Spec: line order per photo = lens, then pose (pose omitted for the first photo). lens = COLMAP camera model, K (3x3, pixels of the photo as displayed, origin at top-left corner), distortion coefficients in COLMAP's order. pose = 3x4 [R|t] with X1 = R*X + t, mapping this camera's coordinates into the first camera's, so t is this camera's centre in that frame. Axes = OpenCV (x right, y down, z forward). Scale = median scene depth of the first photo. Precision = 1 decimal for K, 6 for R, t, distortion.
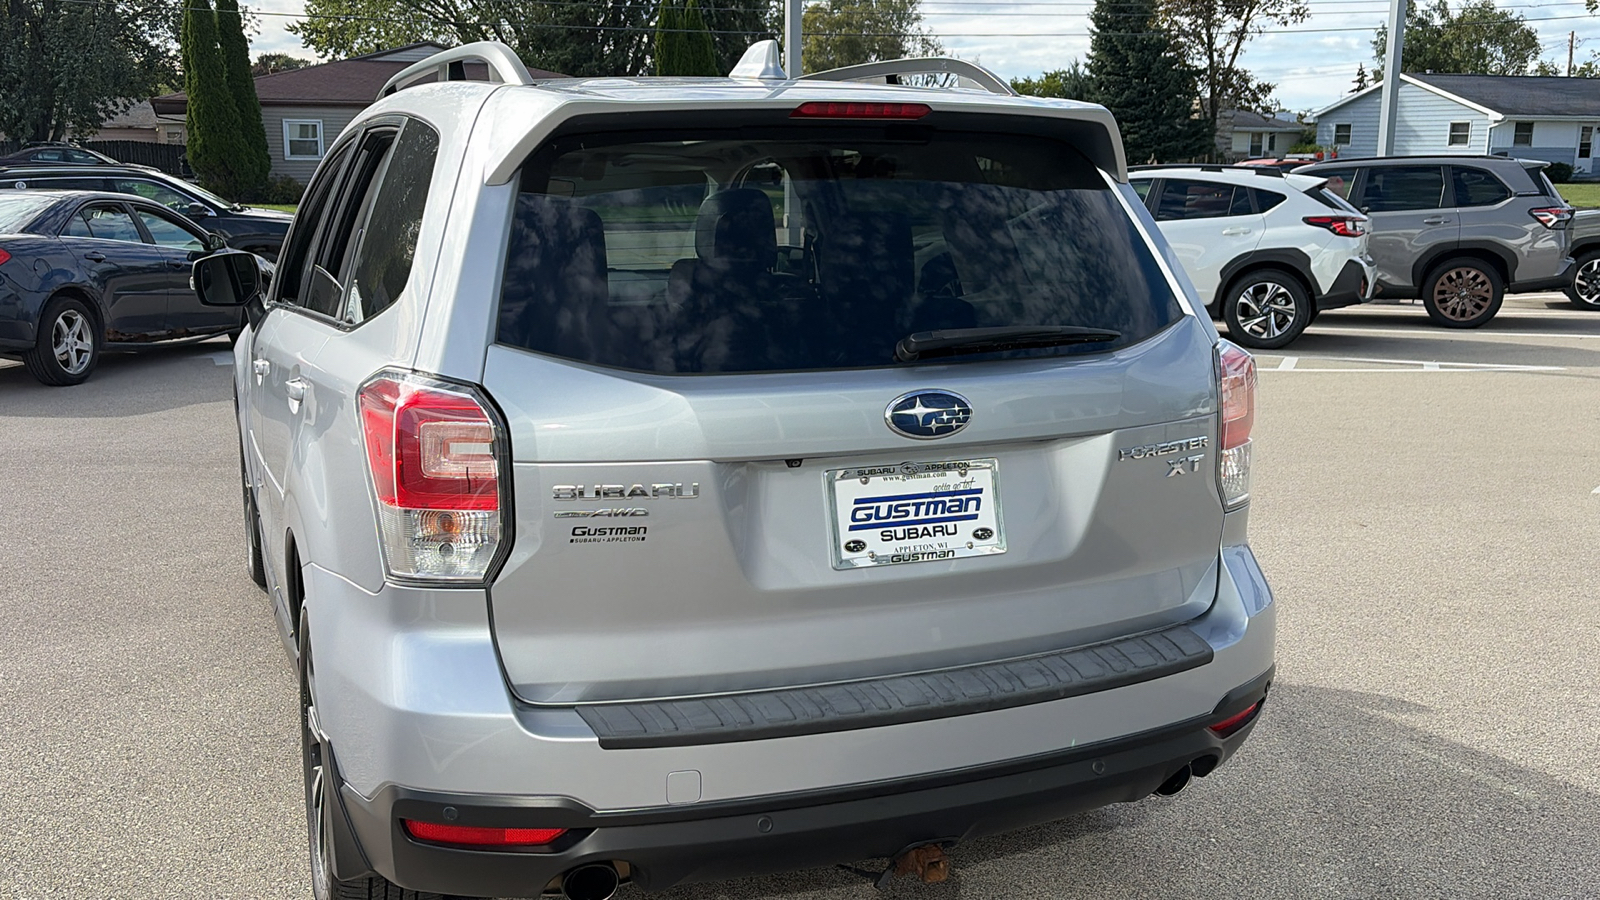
lens RADIAL K [[1511.6, 0, 800.0], [0, 1511.6, 450.0], [0, 0, 1]] dist [0.007100, 0.015541]
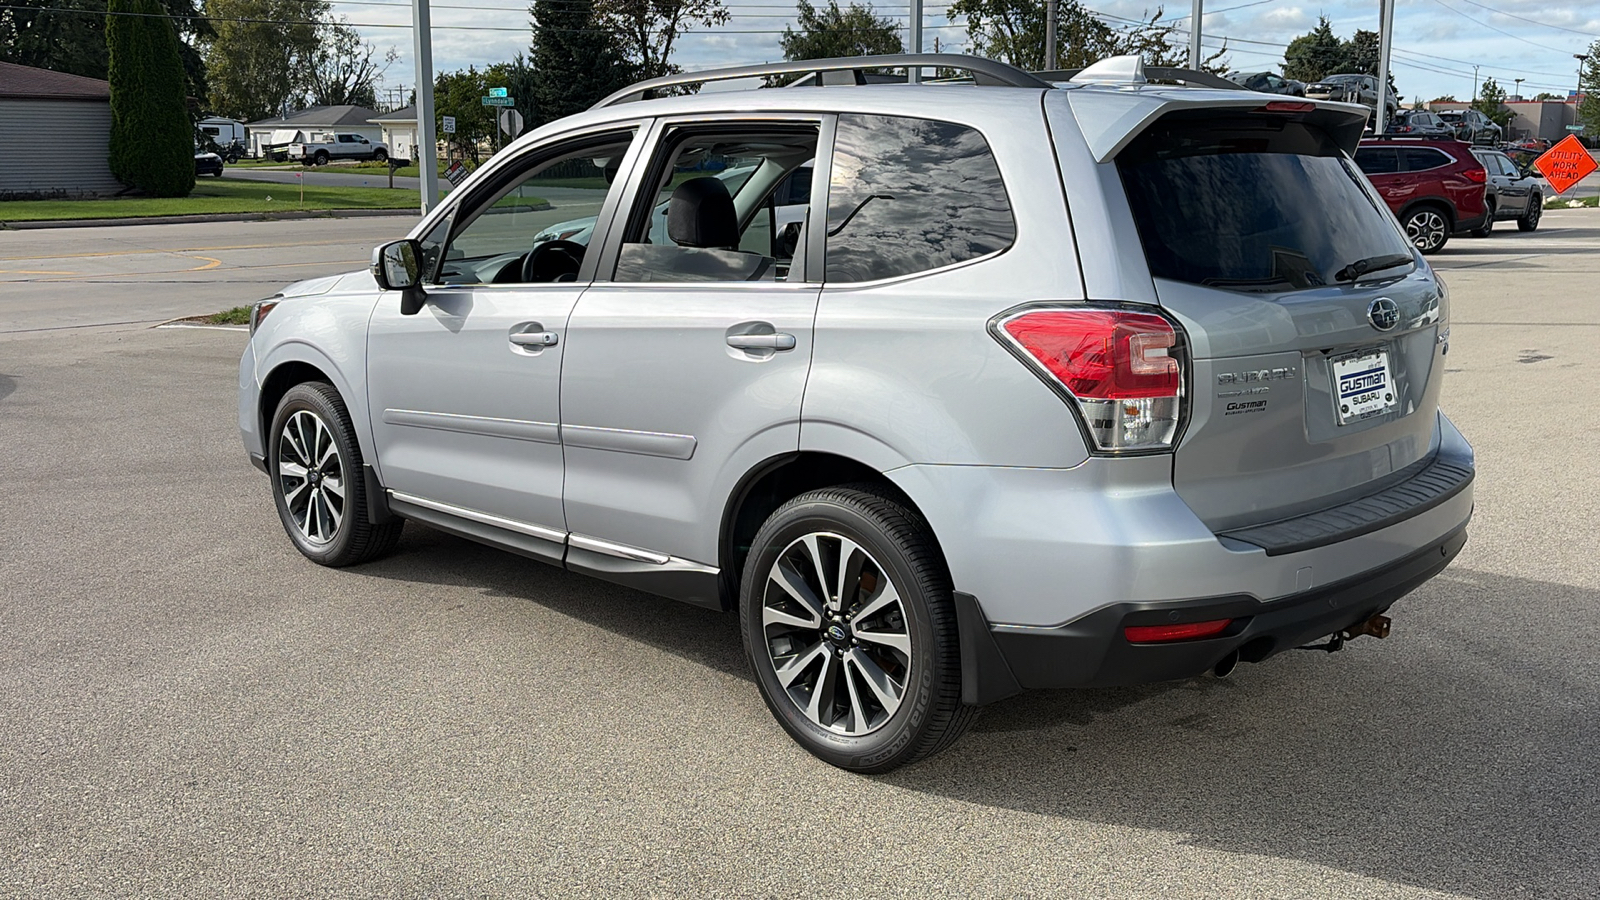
lens RADIAL K [[1483.4, 0, 800.0], [0, 1483.4, 450.0], [0, 0, 1]] dist [0.016233, -0.000453]
pose [[0.924978, -0.080919, 0.371307, -0.178733], [0.077681, 0.996697, 0.023696, 0.005259], [-0.371998, 0.006925, 0.928208, -0.023261]]
